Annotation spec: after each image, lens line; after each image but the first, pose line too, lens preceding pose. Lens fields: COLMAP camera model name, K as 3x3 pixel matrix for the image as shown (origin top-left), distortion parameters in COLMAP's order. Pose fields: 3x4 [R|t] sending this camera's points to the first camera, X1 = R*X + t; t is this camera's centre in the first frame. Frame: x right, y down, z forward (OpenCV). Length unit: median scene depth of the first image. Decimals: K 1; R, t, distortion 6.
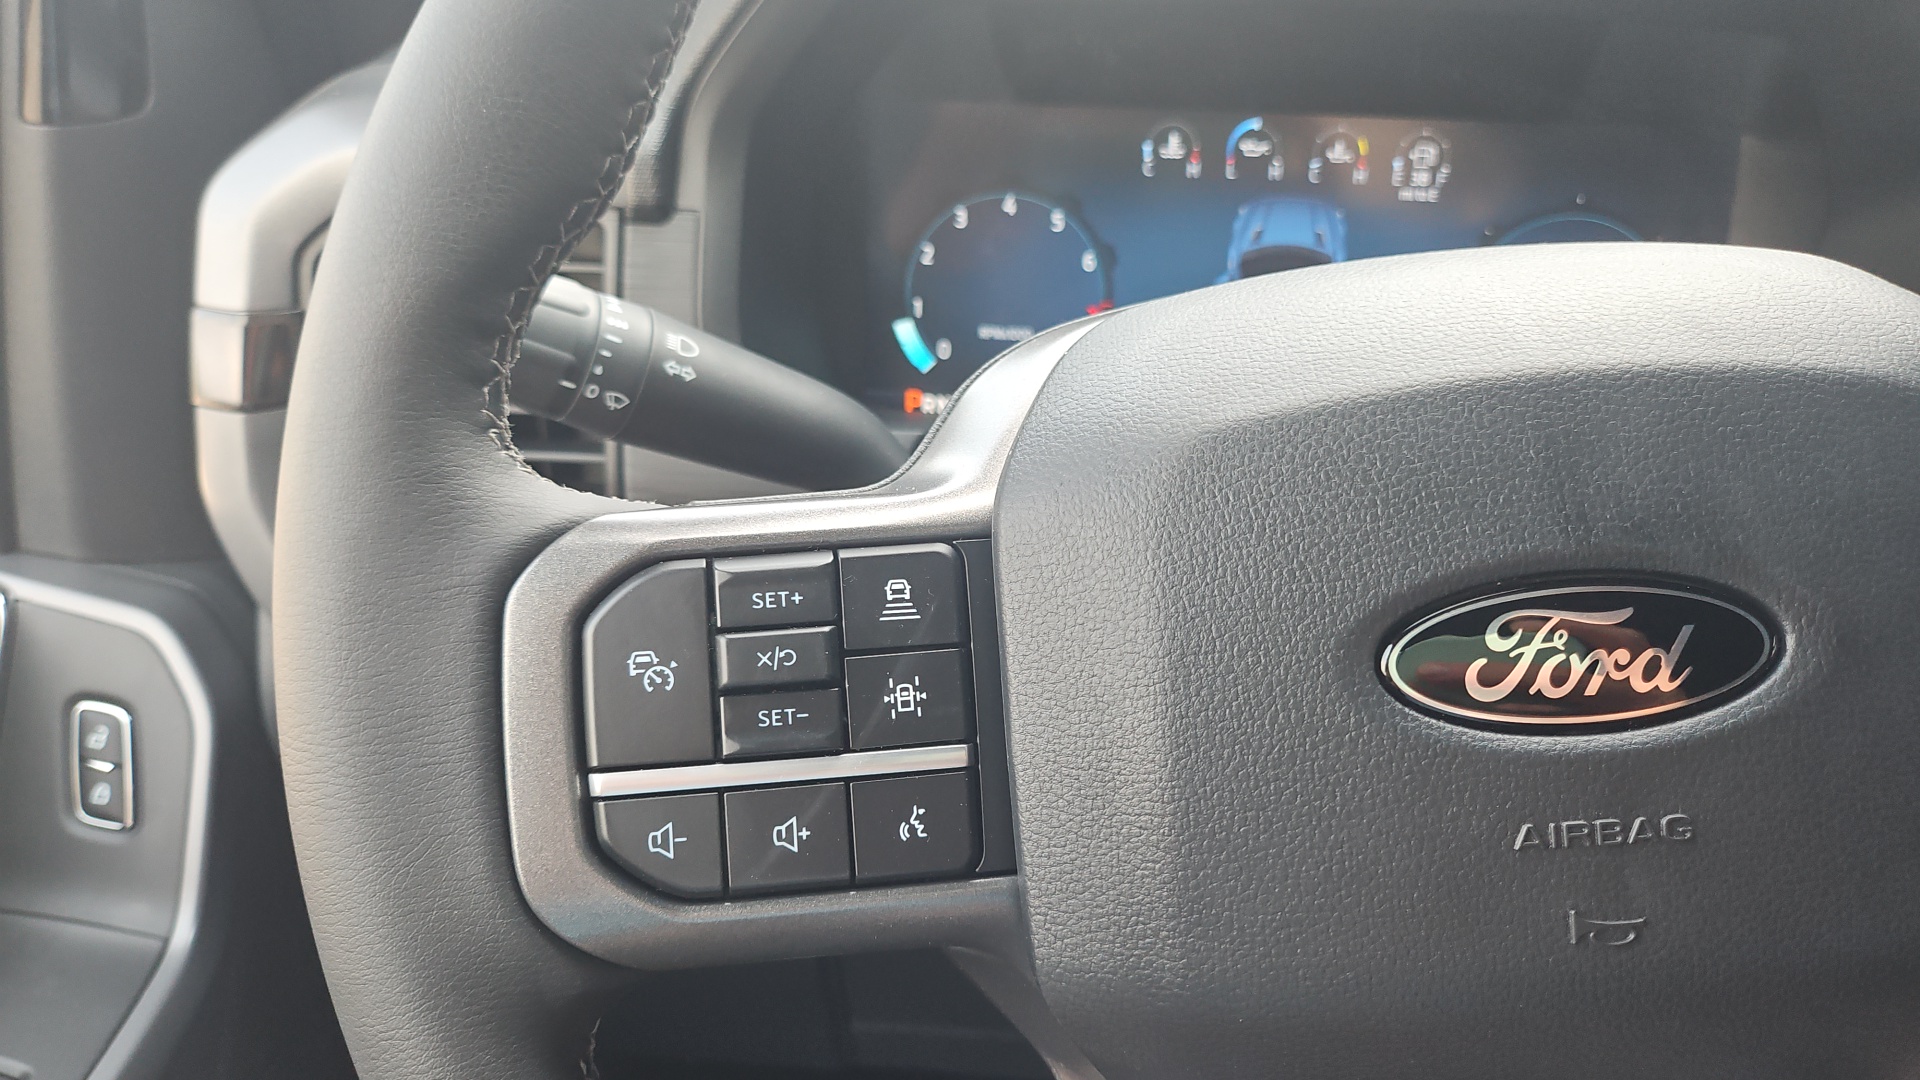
lens RADIAL K [[1386.0, 0, 929.9], [0, 1386.0, 543.0], [0, 0, 1]] dist [0.006296, -0.037857]
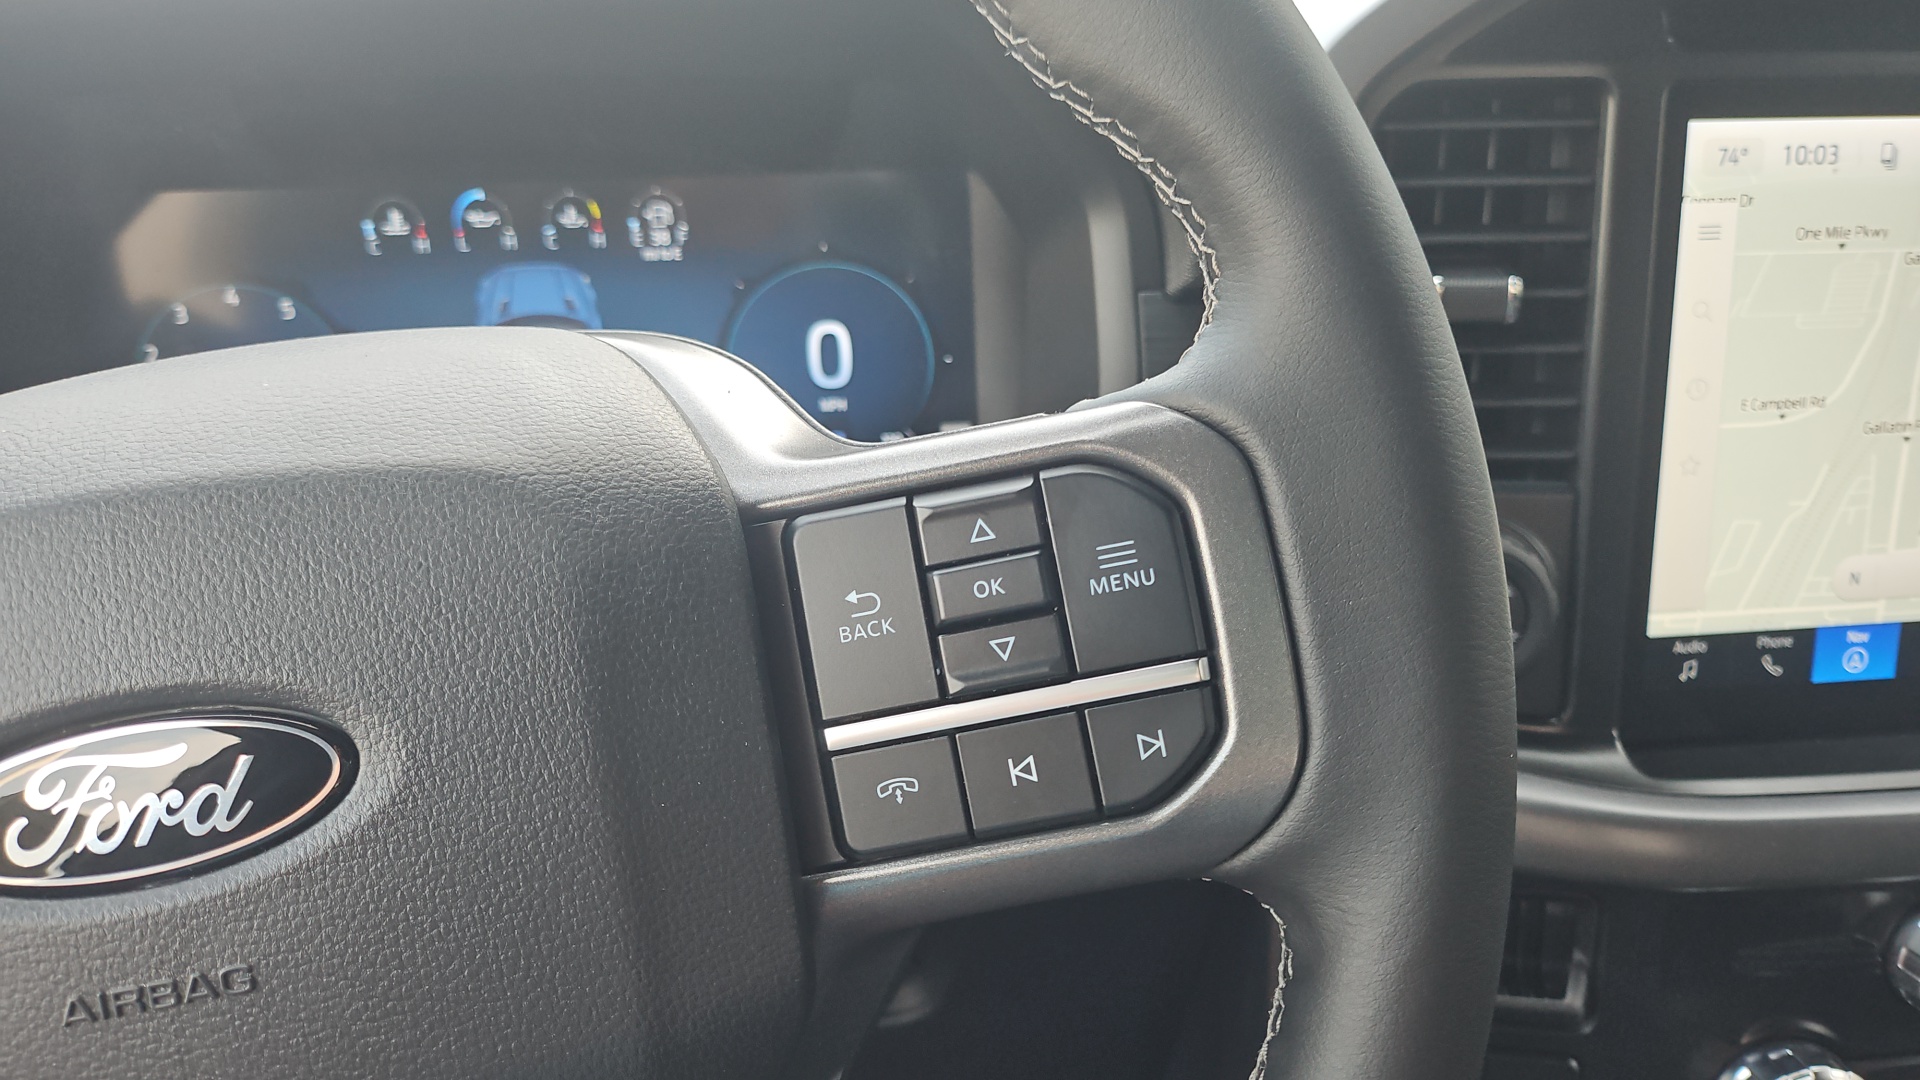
lens RADIAL K [[1386.0, 0, 929.9], [0, 1386.0, 543.0], [0, 0, 1]] dist [0.006296, -0.037857]
pose [[0.982476, -0.103927, 0.154727, 0.579841], [0.108473, 0.993873, -0.021210, -0.008551], [-0.151575, 0.037622, 0.987729, 0.007289]]
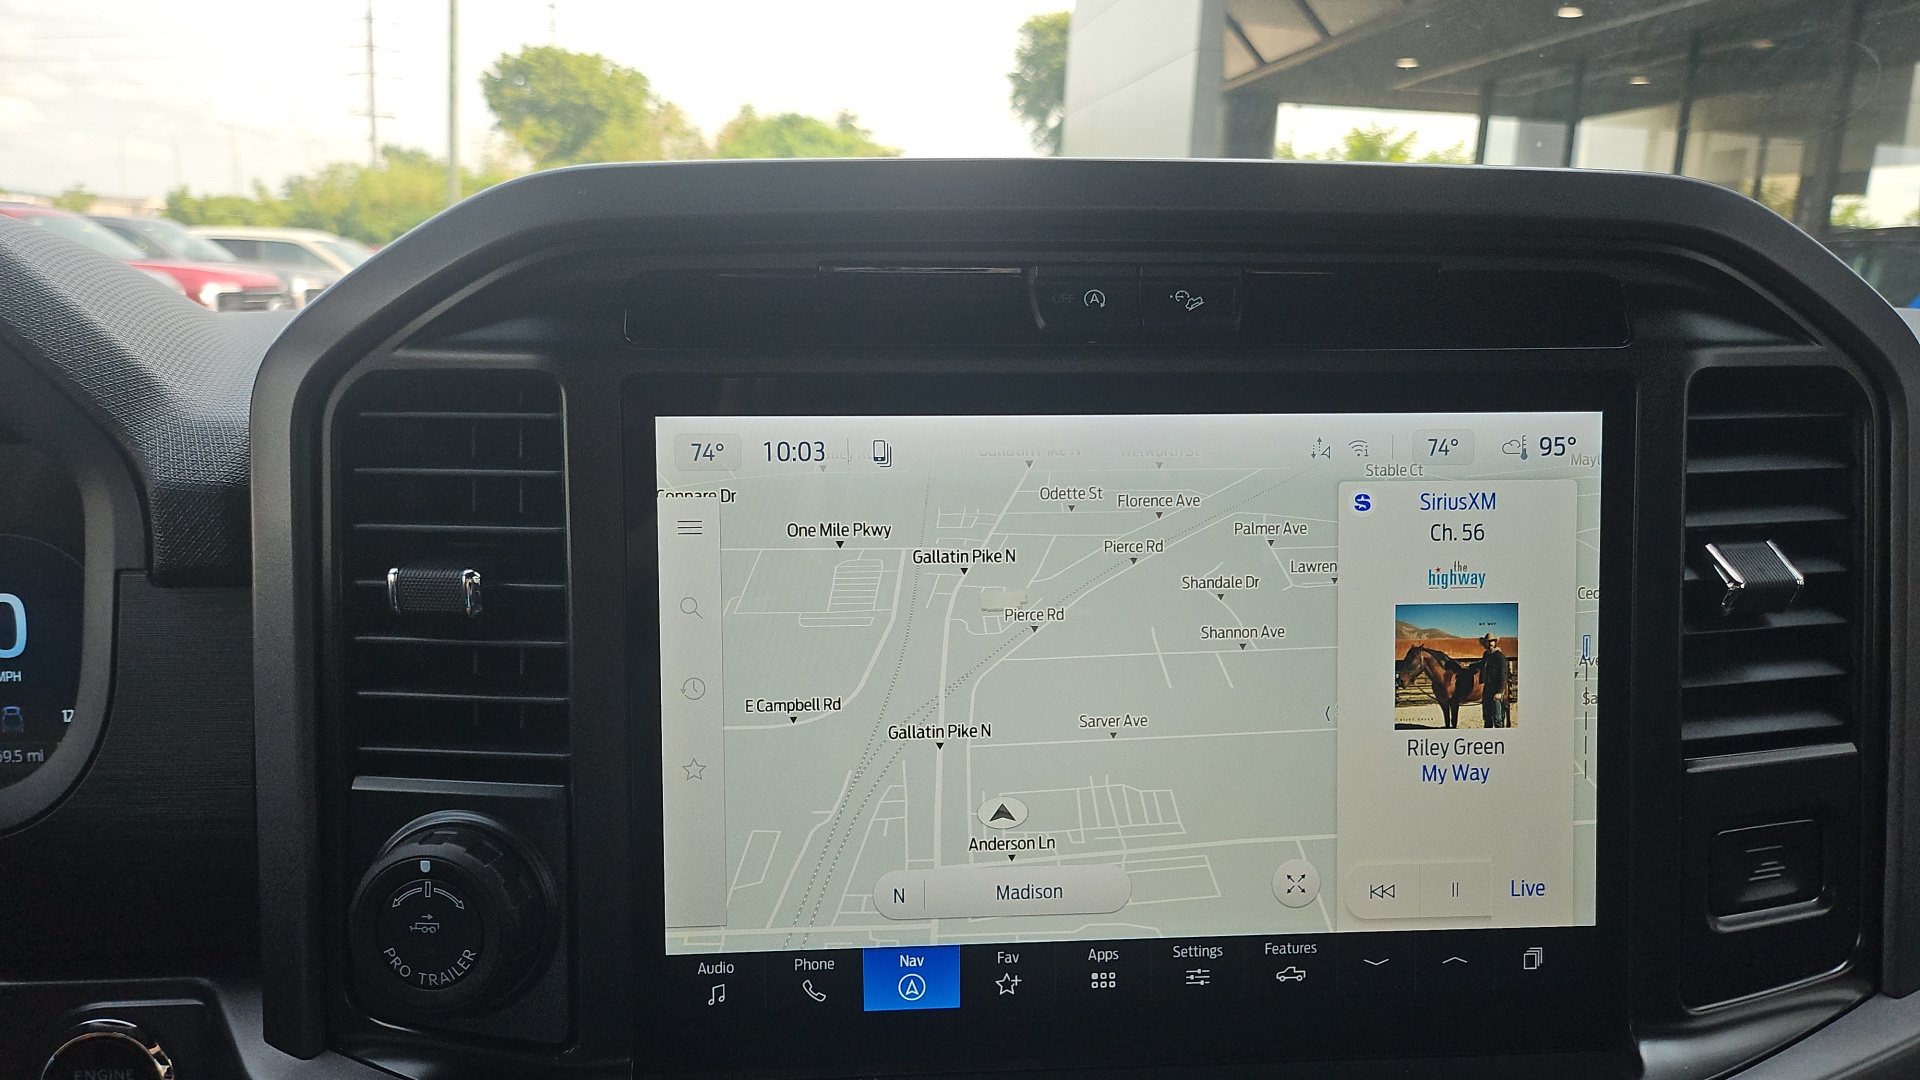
lens RADIAL K [[1371.6, 0, 971.8], [0, 1371.6, 570.5], [0, 0, 1]] dist [0.064222, -0.074068]
pose [[0.984092, -0.052170, 0.169829, 1.504994], [0.084268, 0.978609, -0.187678, 0.044601], [-0.156405, 0.199003, 0.967437, -0.070290]]
